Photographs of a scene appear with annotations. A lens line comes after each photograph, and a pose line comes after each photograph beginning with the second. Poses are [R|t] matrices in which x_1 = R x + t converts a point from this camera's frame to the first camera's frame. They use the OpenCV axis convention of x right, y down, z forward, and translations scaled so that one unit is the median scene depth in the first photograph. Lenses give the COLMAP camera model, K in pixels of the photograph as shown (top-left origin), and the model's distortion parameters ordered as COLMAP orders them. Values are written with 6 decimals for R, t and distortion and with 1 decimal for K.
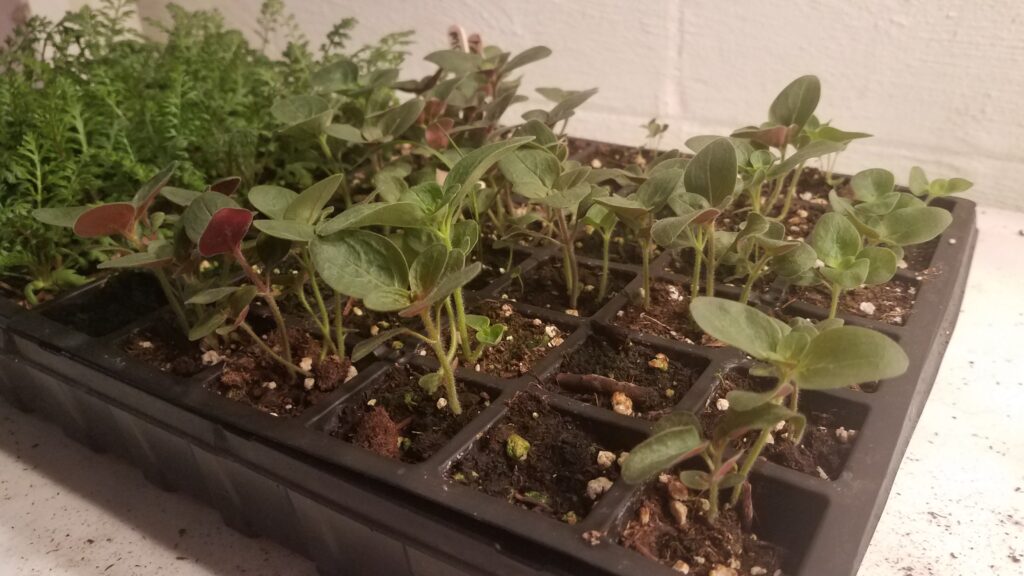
lens RADIAL K [[854.8, 0, 509.8], [0, 854.8, 288.9], [0, 0, 1]] dist [-0.042712, 0.009161]
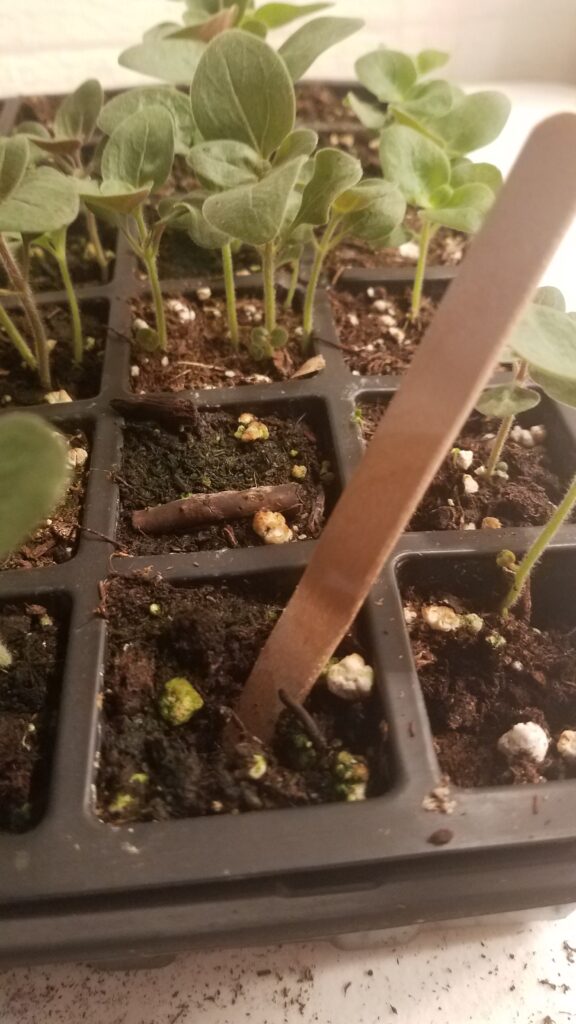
lens RADIAL K [[854.8, 0, 292.4], [0, 854.8, 516.9], [0, 0, 1]] dist [-0.042712, 0.009161]
pose [[0.791732, -0.417623, 0.445815, -0.118693], [0.267182, 0.893038, 0.362072, -0.082648], [-0.549340, -0.167550, 0.818629, 0.478694]]
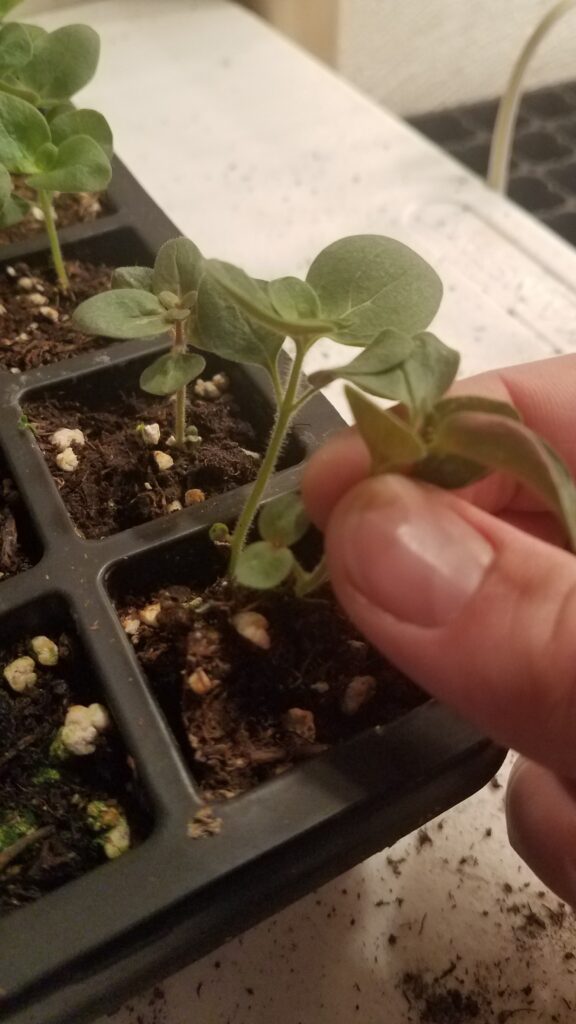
lens RADIAL K [[854.8, 0, 291.3], [0, 854.8, 507.8], [0, 0, 1]] dist [-0.042712, 0.009161]
pose [[0.494002, -0.656437, 0.570134, -0.040353], [0.404054, 0.753949, 0.517978, -0.088908], [-0.769872, -0.025517, 0.637688, 0.476112]]
